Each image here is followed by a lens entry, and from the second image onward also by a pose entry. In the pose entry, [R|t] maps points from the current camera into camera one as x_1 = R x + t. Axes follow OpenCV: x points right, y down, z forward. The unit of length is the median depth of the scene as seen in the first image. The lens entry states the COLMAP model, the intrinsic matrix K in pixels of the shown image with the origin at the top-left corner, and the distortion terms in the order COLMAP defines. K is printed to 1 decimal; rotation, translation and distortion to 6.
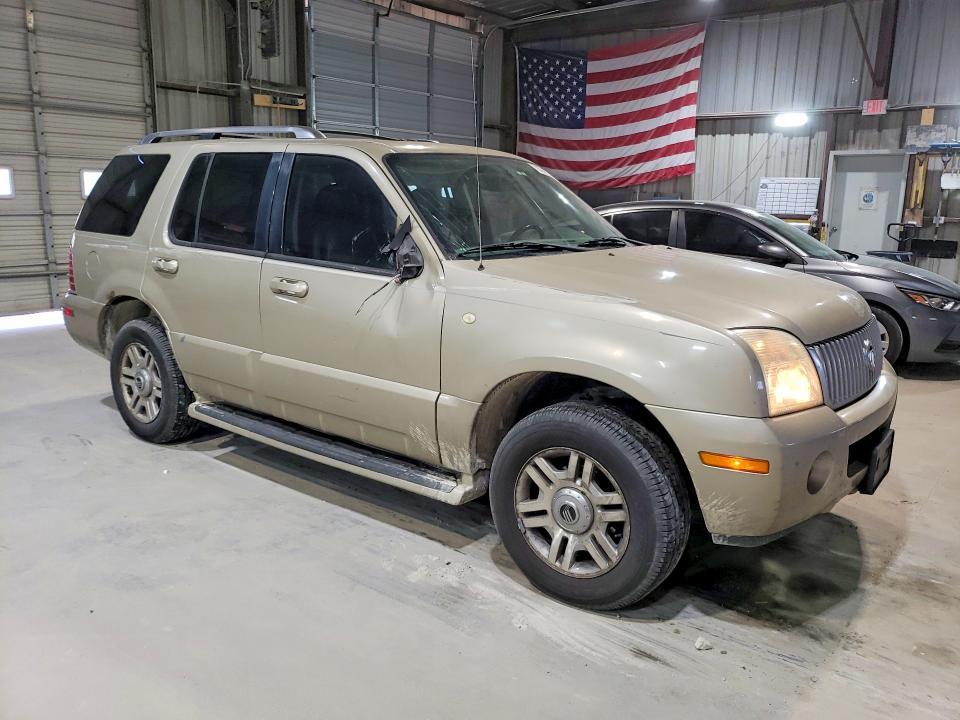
lens RADIAL K [[756.6, 0, 481.6], [0, 756.6, 354.7], [0, 0, 1]] dist [-0.005207, -0.007006]
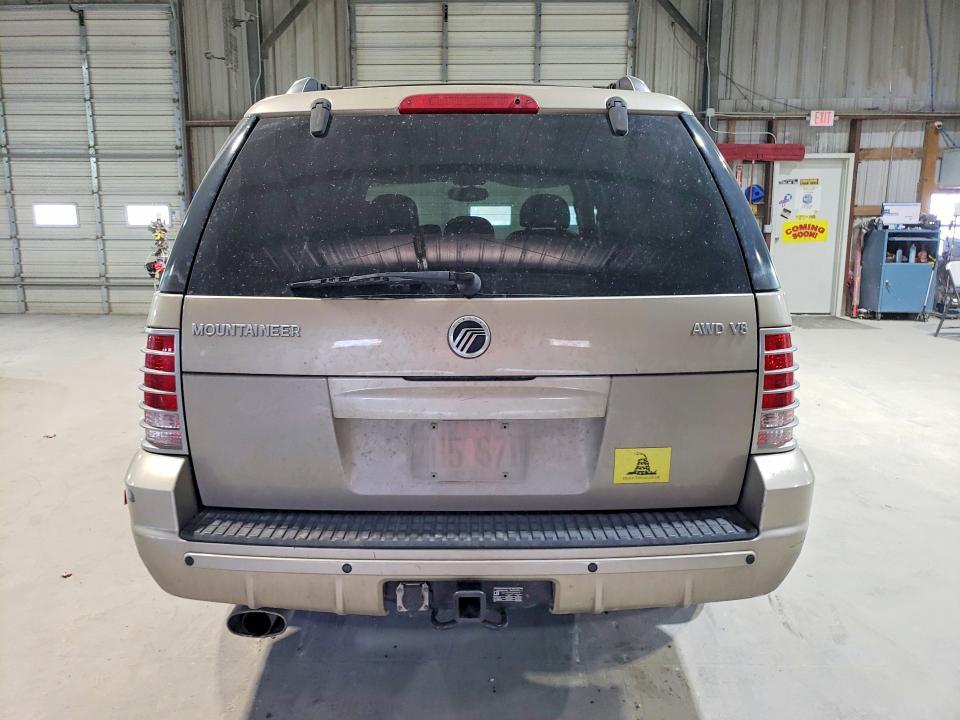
lens RADIAL K [[762.0, 0, 475.6], [0, 762.0, 362.1], [0, 0, 1]] dist [0.002618, 0.007015]
pose [[-0.608213, -0.169277, 0.775515, -0.867187], [0.154459, 0.933082, 0.324807, -0.337424], [-0.778601, 0.317337, -0.541366, 1.540886]]
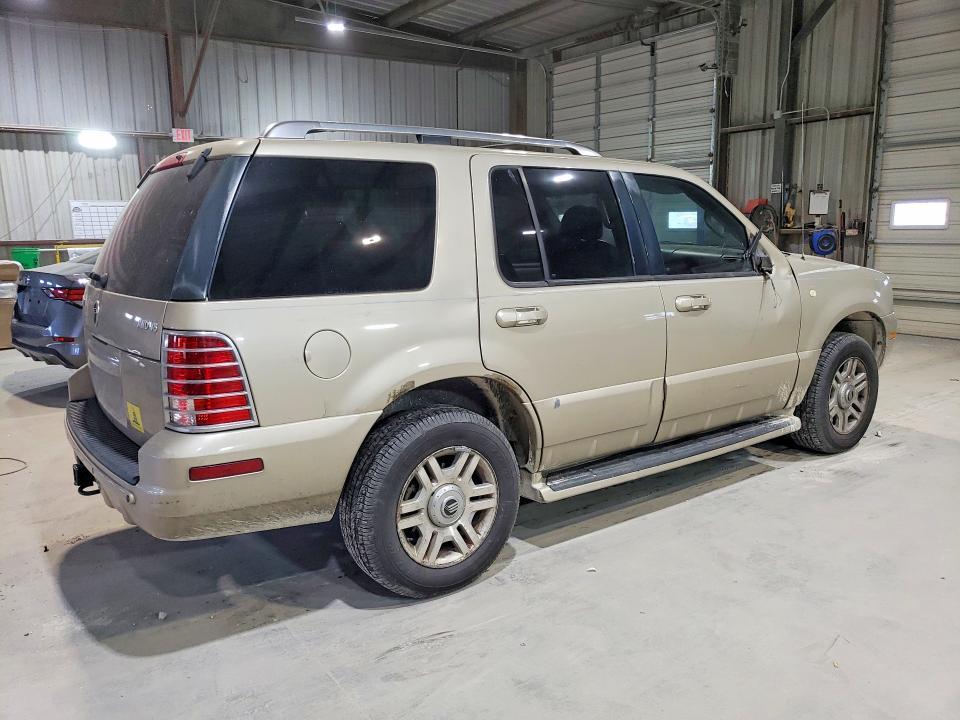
lens RADIAL K [[762.0, 0, 475.6], [0, 762.0, 362.1], [0, 0, 1]] dist [0.002618, 0.007015]
pose [[0.284973, -0.196375, 0.938204, -1.077701], [0.217767, 0.966459, 0.136143, -0.176011], [-0.933471, 0.165513, 0.318178, 0.770536]]
